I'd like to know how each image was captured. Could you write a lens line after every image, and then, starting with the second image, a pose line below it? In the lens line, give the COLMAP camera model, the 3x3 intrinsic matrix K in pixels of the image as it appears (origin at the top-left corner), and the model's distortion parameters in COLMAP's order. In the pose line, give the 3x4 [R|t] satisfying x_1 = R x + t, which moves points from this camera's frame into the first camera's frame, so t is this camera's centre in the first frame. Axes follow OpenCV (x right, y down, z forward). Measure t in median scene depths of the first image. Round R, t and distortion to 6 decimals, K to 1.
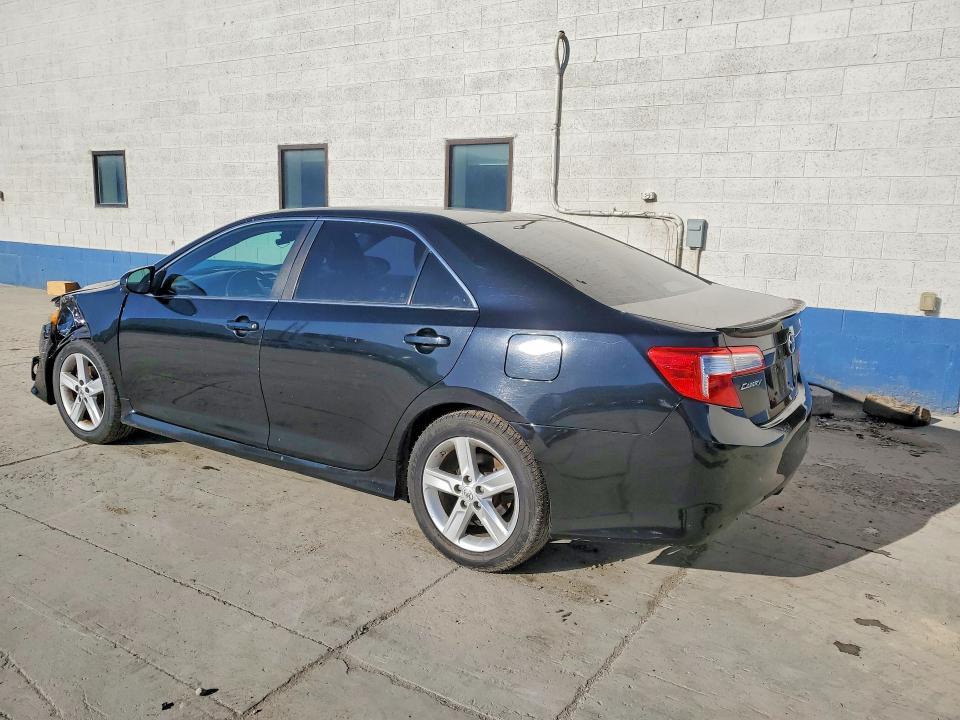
lens RADIAL K [[736.8, 0, 475.9], [0, 736.8, 359.4], [0, 0, 1]] dist [0.028277, -0.000146]
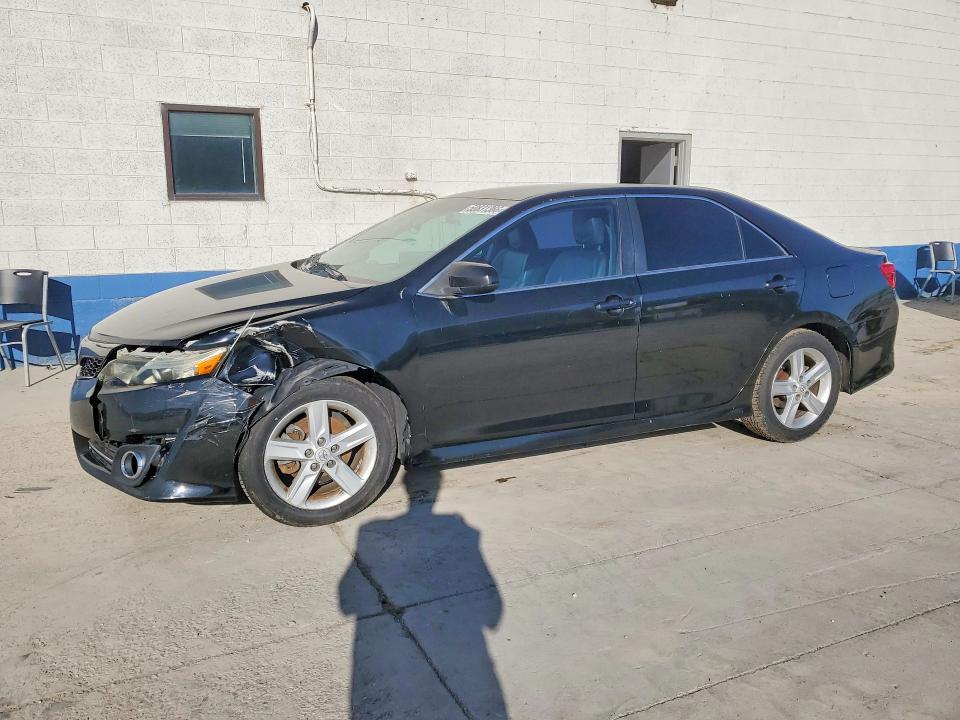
lens RADIAL K [[736.8, 0, 475.9], [0, 736.8, 359.4], [0, 0, 1]] dist [0.028277, -0.000146]
pose [[0.538736, -0.200324, 0.818312, -0.711963], [0.177863, 0.976470, 0.121946, -0.073400], [-0.823486, 0.079851, 0.561689, 0.340413]]
